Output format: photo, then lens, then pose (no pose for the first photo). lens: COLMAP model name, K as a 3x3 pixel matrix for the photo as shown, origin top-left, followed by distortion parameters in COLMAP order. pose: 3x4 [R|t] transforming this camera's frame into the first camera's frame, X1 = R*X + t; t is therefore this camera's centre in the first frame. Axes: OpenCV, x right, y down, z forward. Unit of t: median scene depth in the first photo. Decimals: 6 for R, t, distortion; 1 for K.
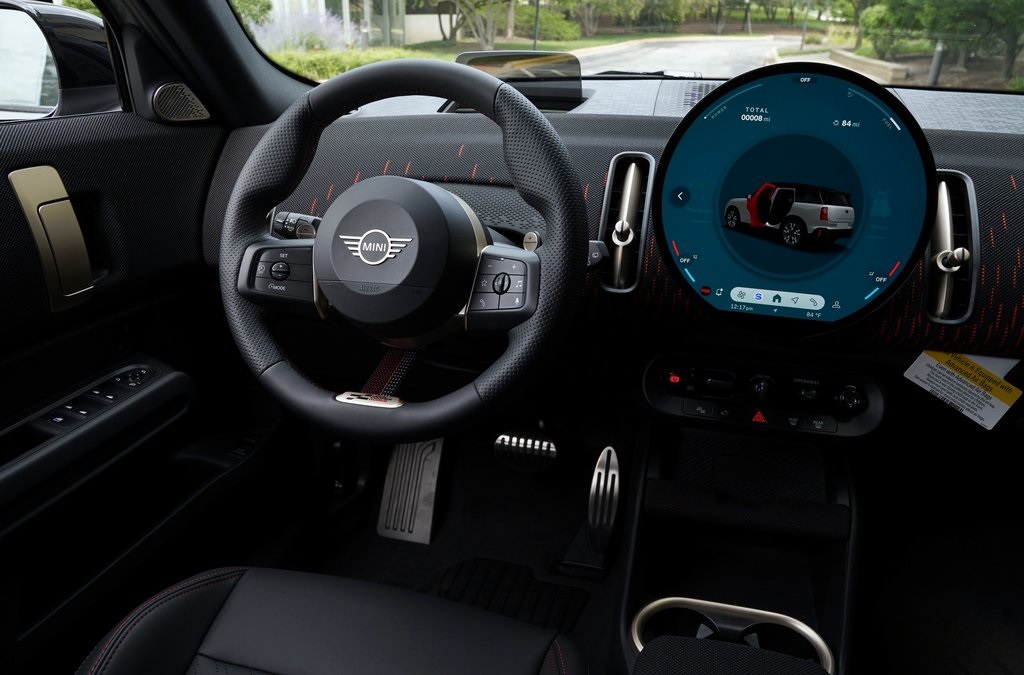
lens RADIAL K [[713.5, 0, 510.6], [0, 713.5, 341.6], [0, 0, 1]] dist [-0.132138, 0.094078]
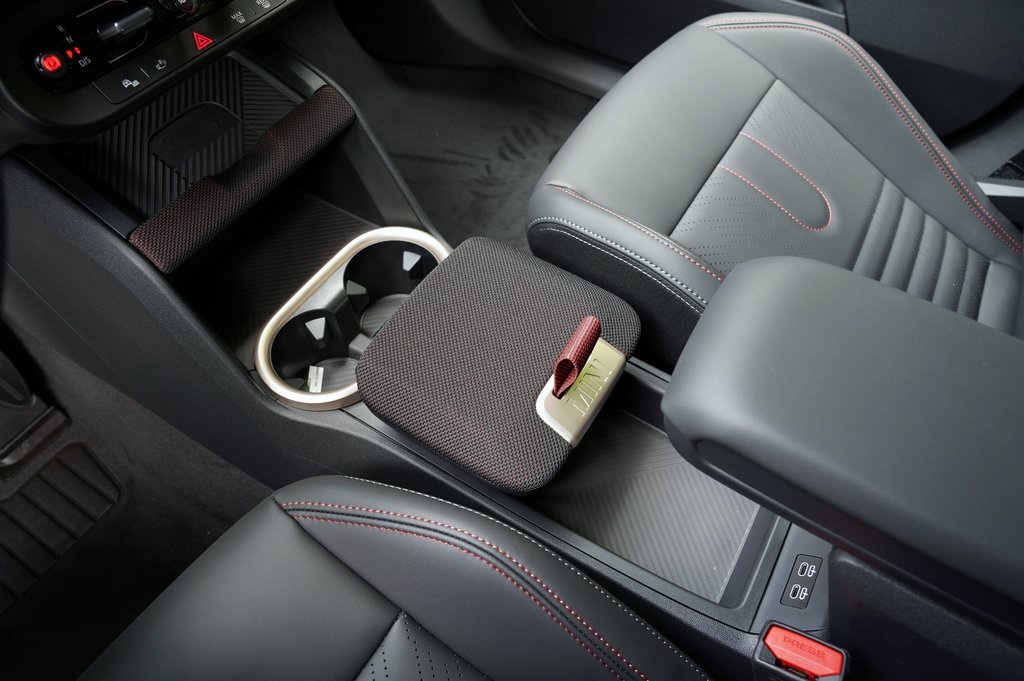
lens RADIAL K [[706.7, 0, 508.0], [0, 706.7, 342.2], [0, 0, 1]] dist [-0.130085, 0.093485]
pose [[0.269363, -0.770172, 0.578168, -0.158402], [0.350742, 0.637581, 0.685908, -0.049189], [-0.896897, 0.018030, 0.441873, 0.513734]]
